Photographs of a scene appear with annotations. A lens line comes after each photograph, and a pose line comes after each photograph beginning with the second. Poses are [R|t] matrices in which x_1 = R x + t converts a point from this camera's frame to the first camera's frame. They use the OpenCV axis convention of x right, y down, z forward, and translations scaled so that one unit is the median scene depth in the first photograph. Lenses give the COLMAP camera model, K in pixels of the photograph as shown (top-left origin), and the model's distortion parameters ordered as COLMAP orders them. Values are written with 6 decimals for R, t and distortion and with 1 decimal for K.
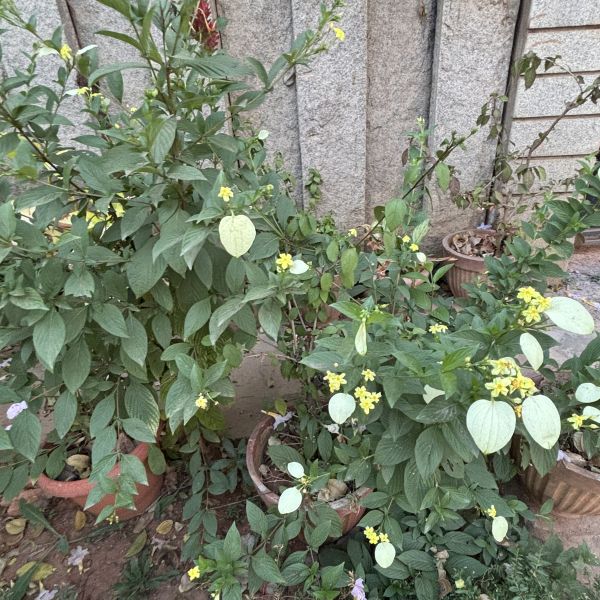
lens RADIAL K [[376.5, 0, 316.6], [0, 376.5, 311.9], [0, 0, 1]] dist [0.007825, -0.001084]
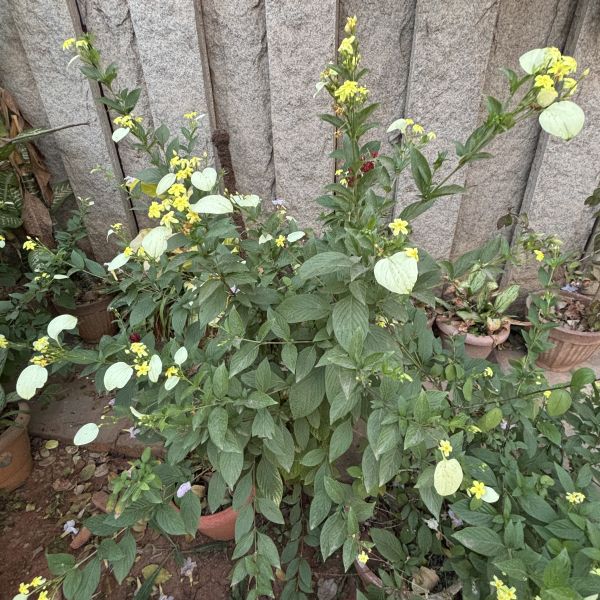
lens RADIAL K [[347.4, 0, 301.0], [0, 347.4, 280.3], [0, 0, 1]] dist [-0.001724, 0.004178]
pose [[0.984922, 0.113825, -0.130278, -0.181352], [-0.110923, 0.993396, 0.029345, -0.244198], [0.132758, -0.014452, 0.991043, -0.019823]]
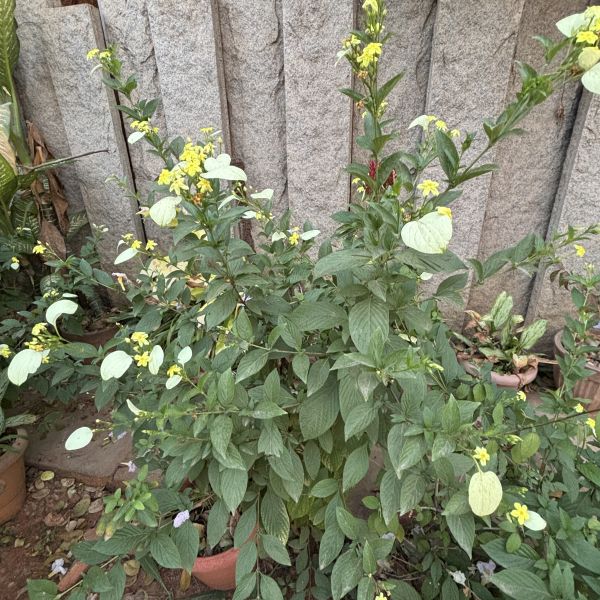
lens RADIAL K [[353.3, 0, 296.6], [0, 353.3, 299.4], [0, 0, 1]] dist [-0.001010, 0.003354]
pose [[0.975835, 0.122162, -0.181170, -0.182072], [-0.133012, 0.989905, -0.048953, -0.186195], [0.173361, 0.071868, 0.982233, 0.002956]]
